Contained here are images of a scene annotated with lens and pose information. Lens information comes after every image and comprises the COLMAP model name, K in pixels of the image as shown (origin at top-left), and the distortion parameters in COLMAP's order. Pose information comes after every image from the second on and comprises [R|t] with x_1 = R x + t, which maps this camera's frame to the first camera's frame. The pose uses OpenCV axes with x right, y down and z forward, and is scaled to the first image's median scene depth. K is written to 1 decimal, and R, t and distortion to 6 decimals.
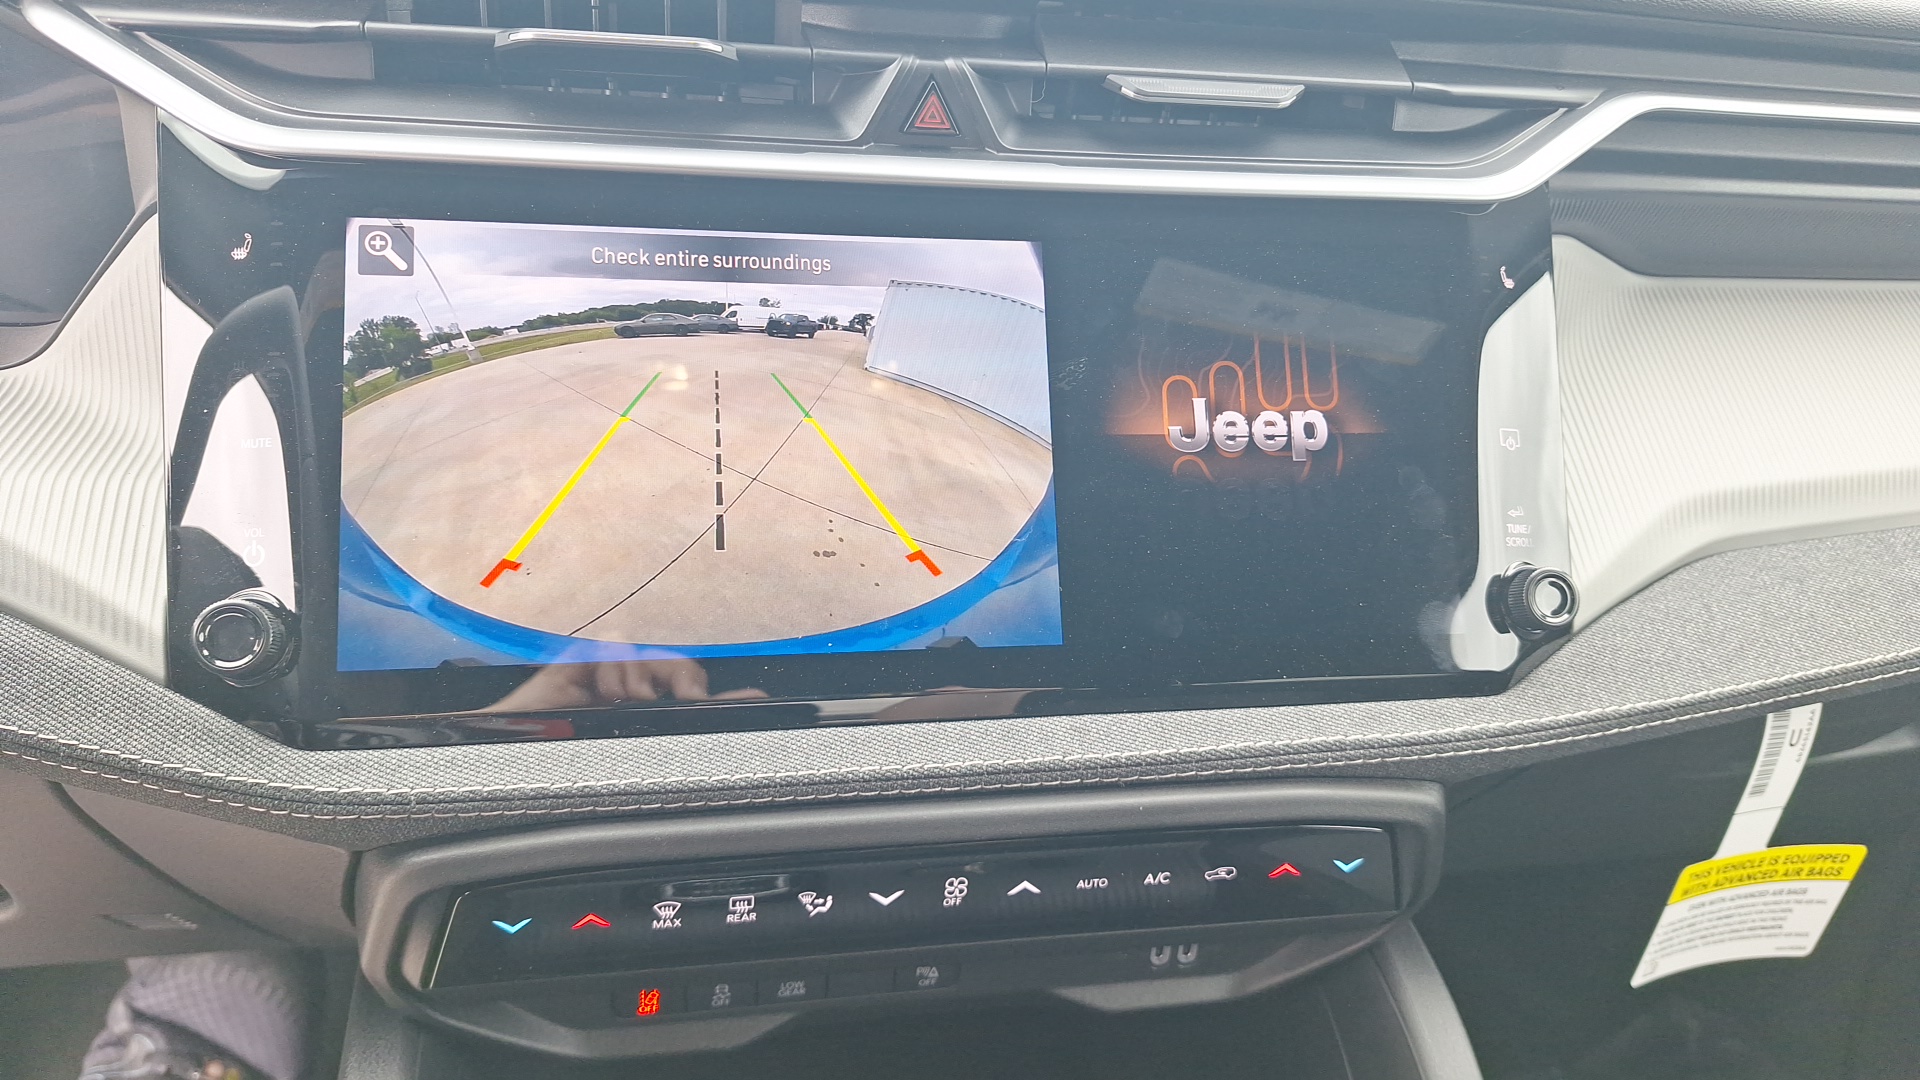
lens RADIAL K [[1325.3, 0, 955.0], [0, 1325.3, 562.7], [0, 0, 1]] dist [0.097467, -0.133626]
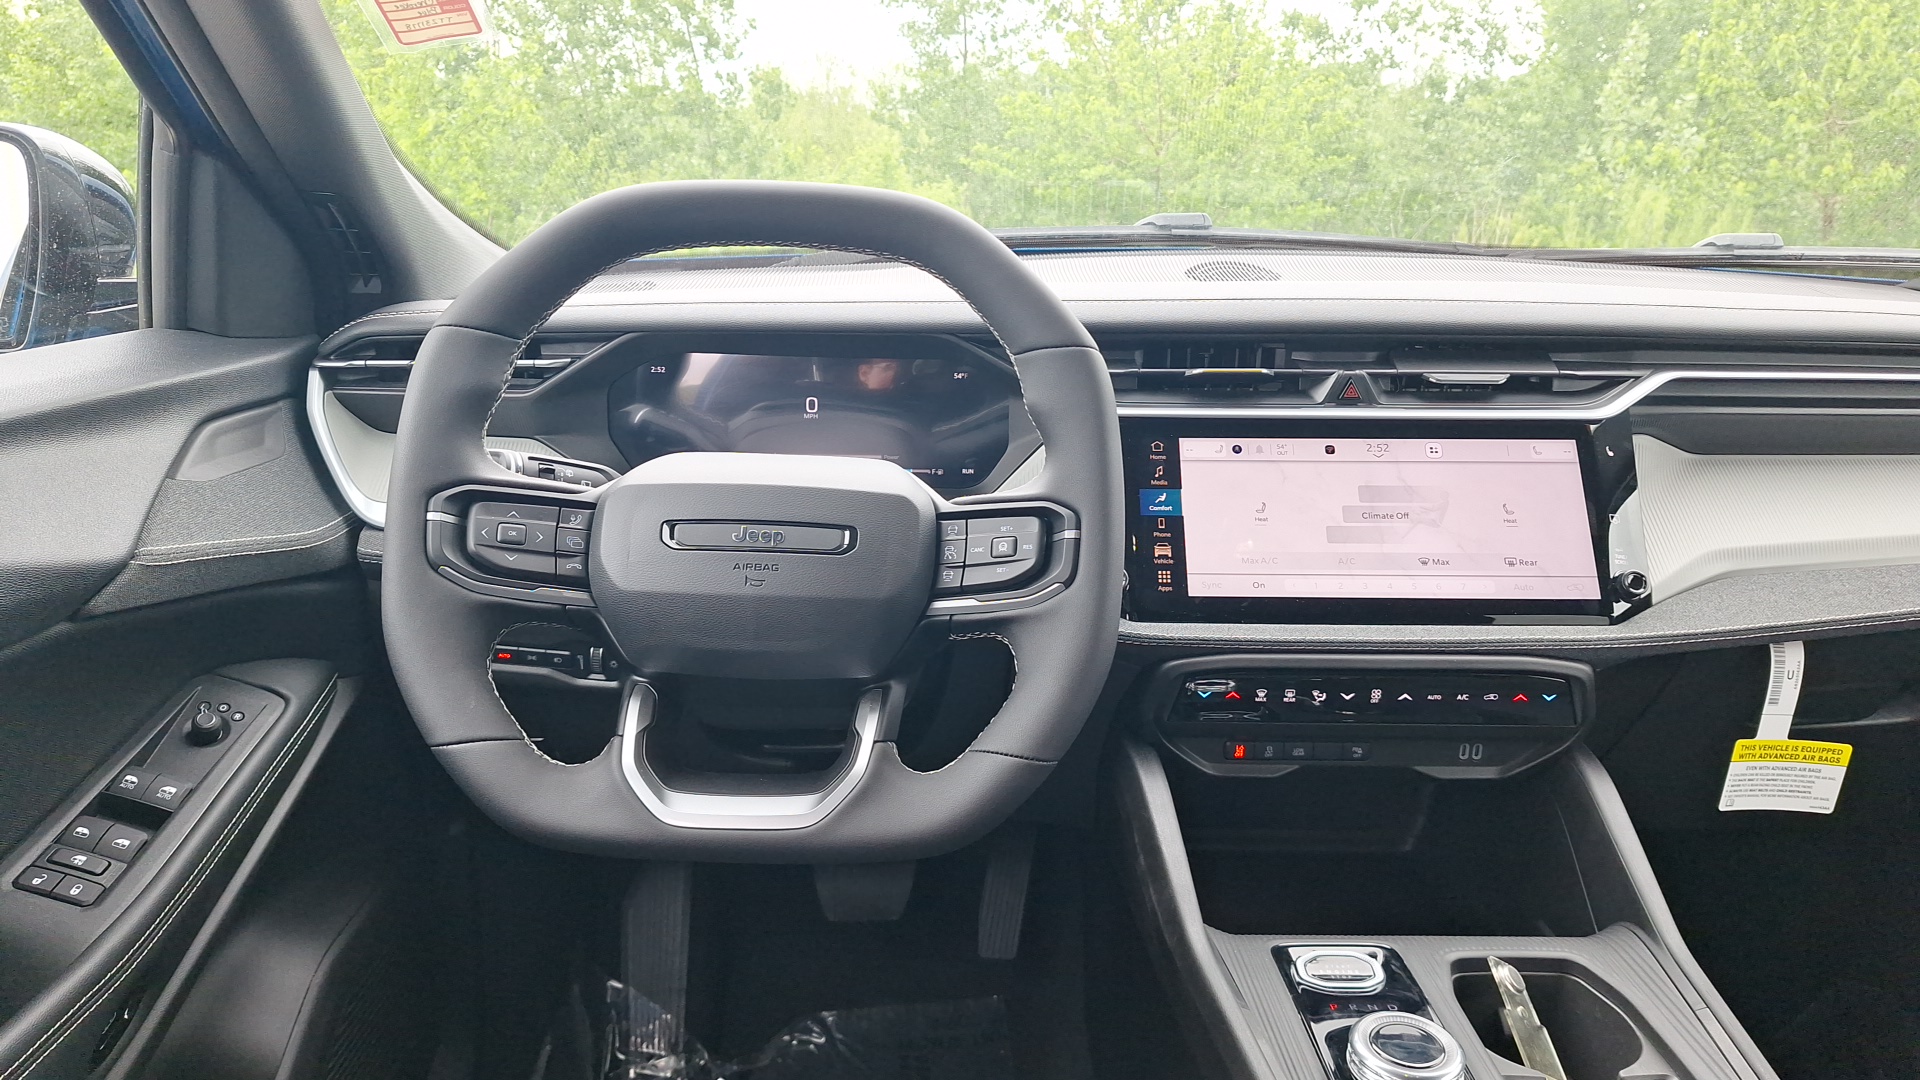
lens RADIAL K [[1325.3, 0, 955.0], [0, 1325.3, 562.7], [0, 0, 1]] dist [0.097467, -0.133626]
pose [[0.986448, -0.012741, -0.163581, -0.308178], [-0.017066, 0.983606, -0.179523, 0.396646], [0.163187, 0.179882, 0.970058, -1.339469]]
